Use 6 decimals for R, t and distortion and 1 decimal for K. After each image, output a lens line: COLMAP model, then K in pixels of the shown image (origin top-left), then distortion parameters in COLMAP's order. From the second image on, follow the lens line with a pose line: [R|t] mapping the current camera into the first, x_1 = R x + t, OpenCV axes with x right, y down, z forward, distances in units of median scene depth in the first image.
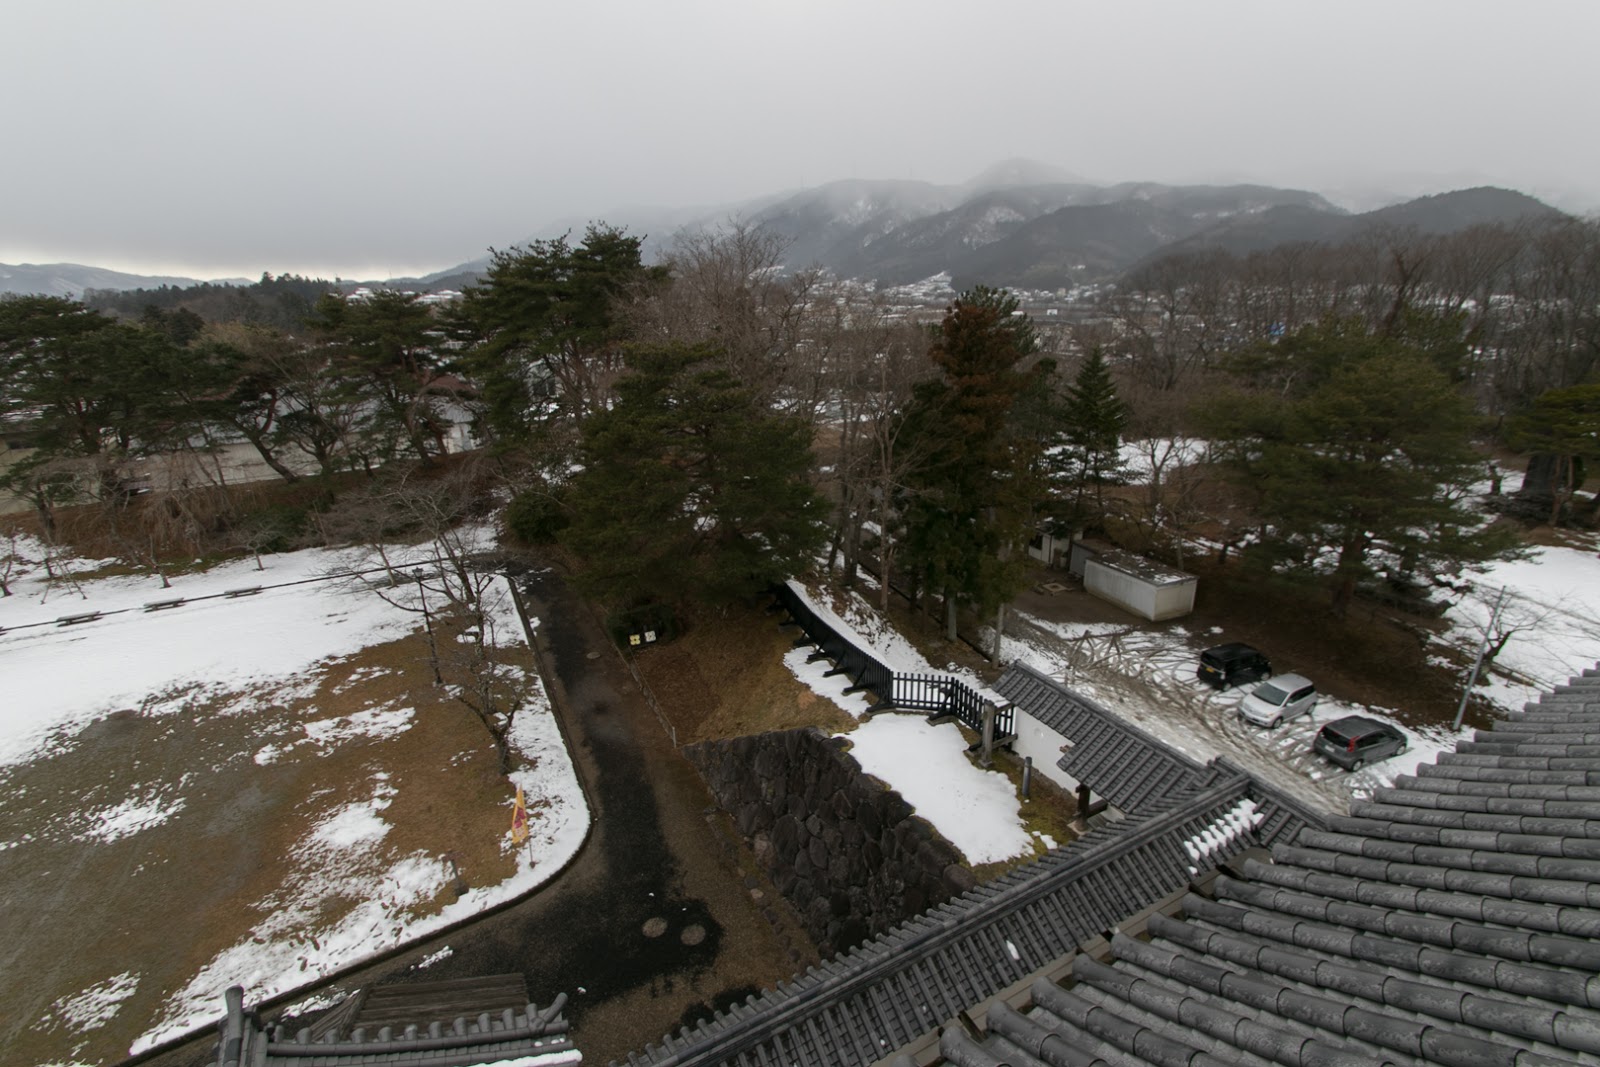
lens RADIAL K [[733.5, 0, 800.0], [0, 733.5, 533.5], [0, 0, 1]] dist [0.020364, -0.013909]
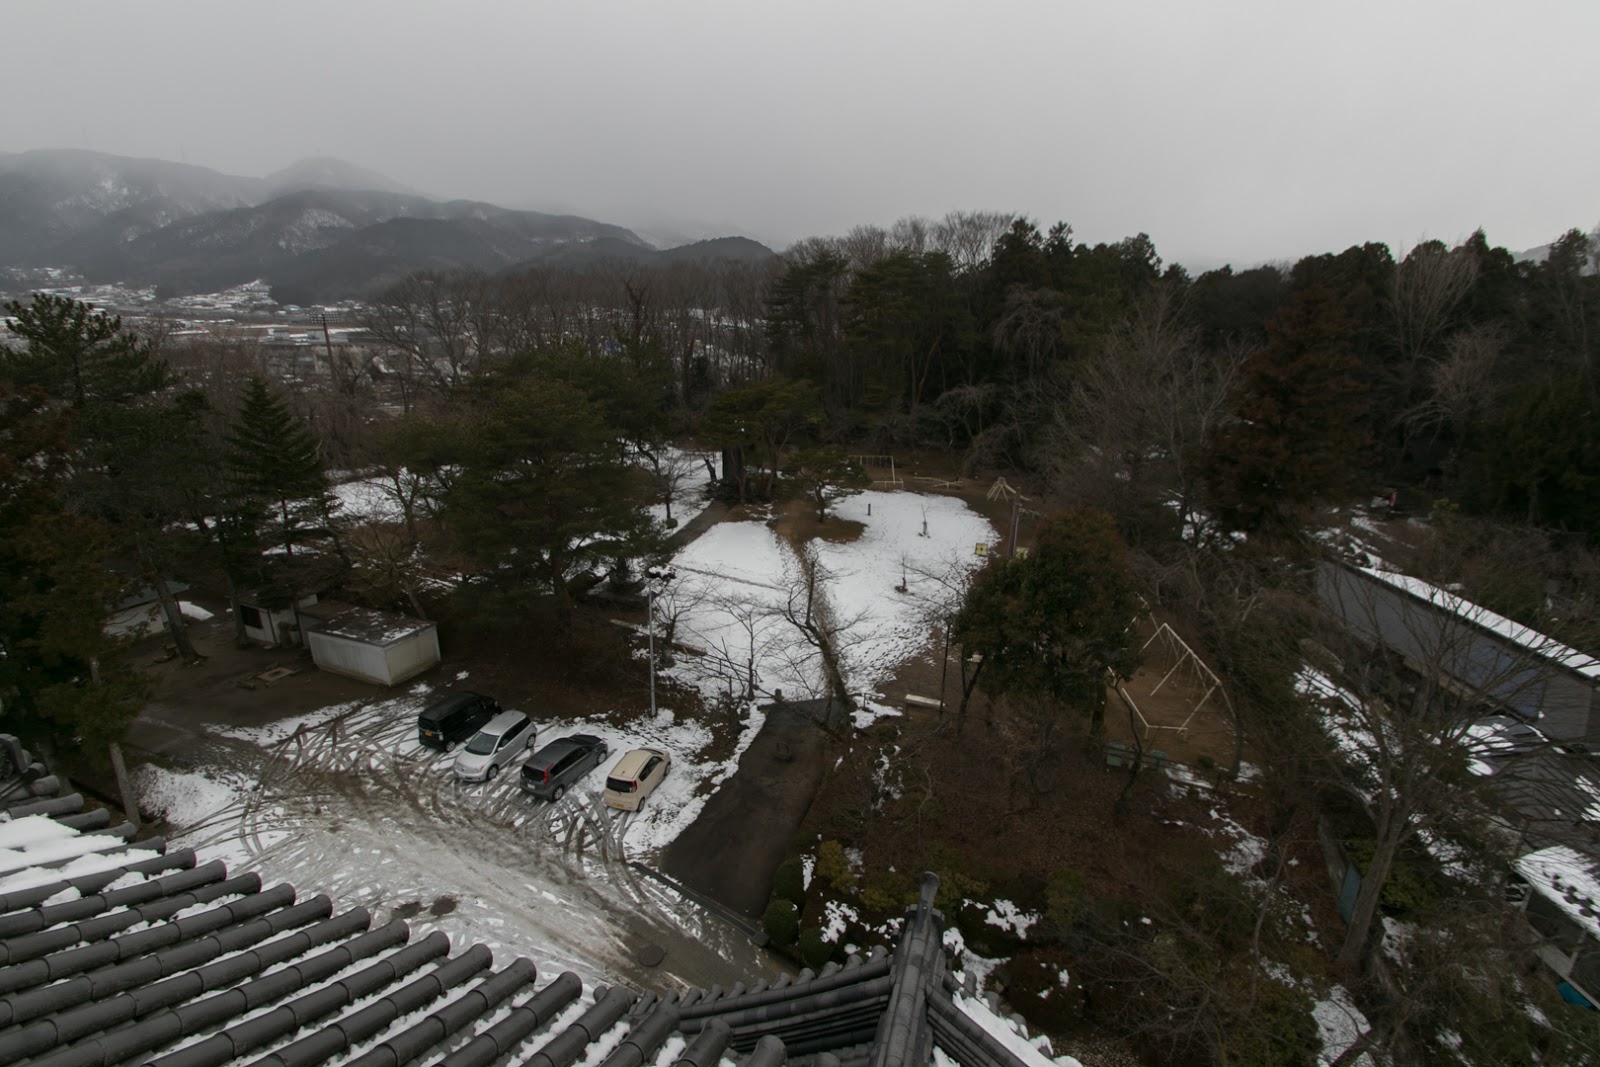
lens RADIAL K [[733.5, 0, 800.0], [0, 733.5, 533.5], [0, 0, 1]] dist [0.020364, -0.013909]
pose [[0.725124, -0.179039, 0.664936, 0.292798], [0.193701, 0.979653, 0.052544, -0.009211], [-0.660814, 0.090698, 0.745050, 0.021558]]
